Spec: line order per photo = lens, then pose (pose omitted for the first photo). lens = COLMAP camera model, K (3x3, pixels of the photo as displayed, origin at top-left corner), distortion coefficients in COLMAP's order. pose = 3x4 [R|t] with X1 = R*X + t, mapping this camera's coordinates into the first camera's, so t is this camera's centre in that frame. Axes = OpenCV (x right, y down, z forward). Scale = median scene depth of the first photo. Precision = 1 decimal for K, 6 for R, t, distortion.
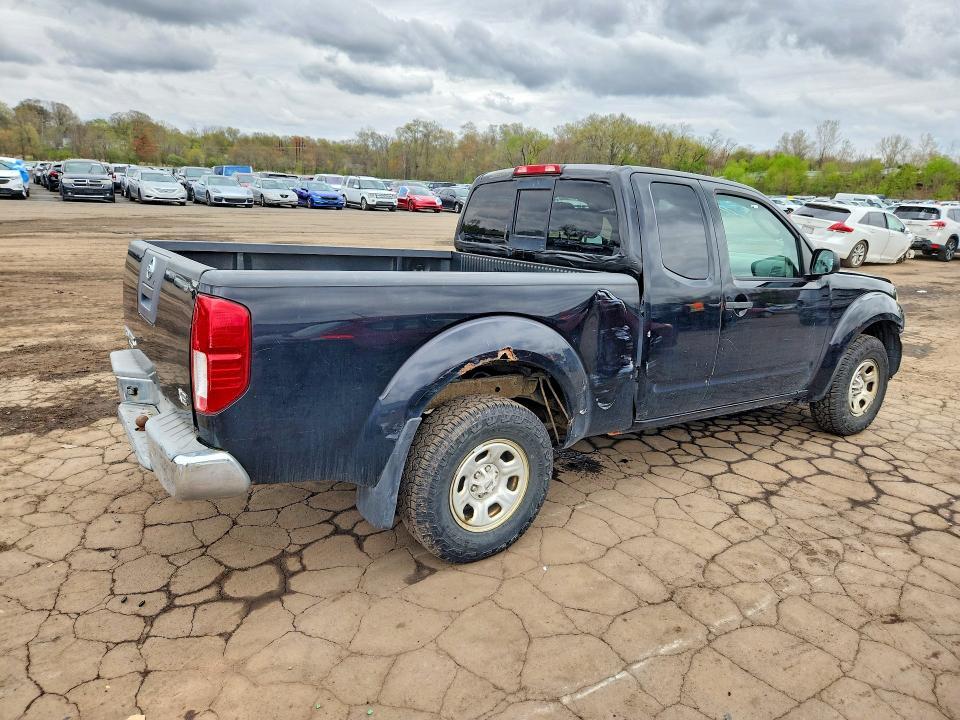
lens RADIAL K [[657.6, 0, 476.3], [0, 657.6, 369.6], [0, 0, 1]] dist [0.023011, -0.016642]
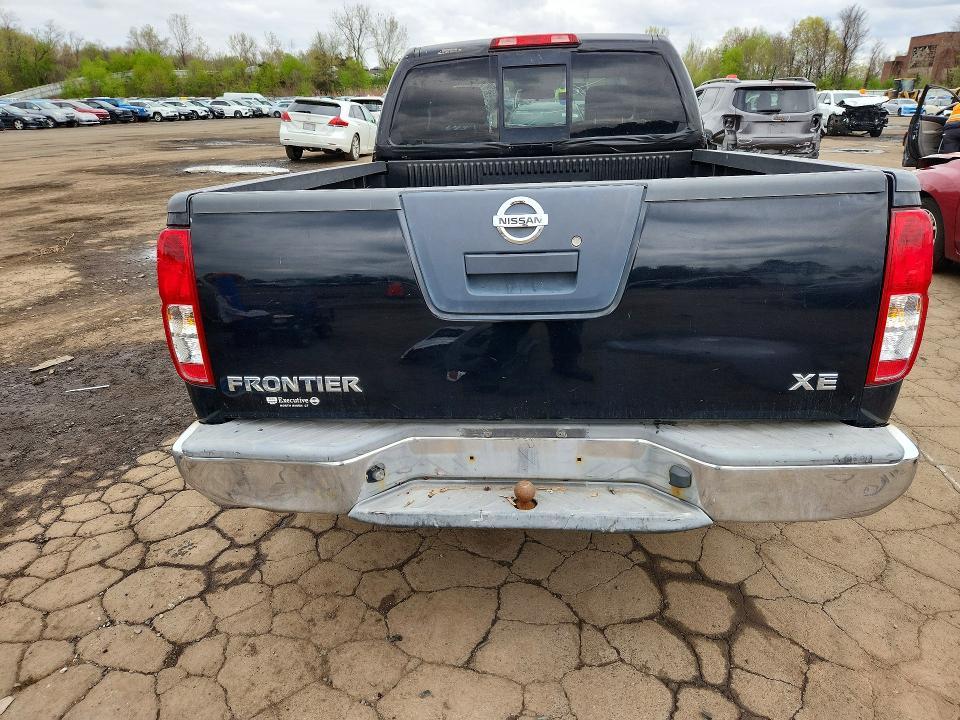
lens RADIAL K [[657.6, 0, 473.1], [0, 657.6, 387.3], [0, 0, 1]] dist [0.023011, -0.016642]
pose [[0.627499, -0.350145, 0.695445, -0.908422], [0.240876, 0.936661, 0.254252, -0.163312], [-0.740421, 0.007973, 0.672096, 0.659312]]
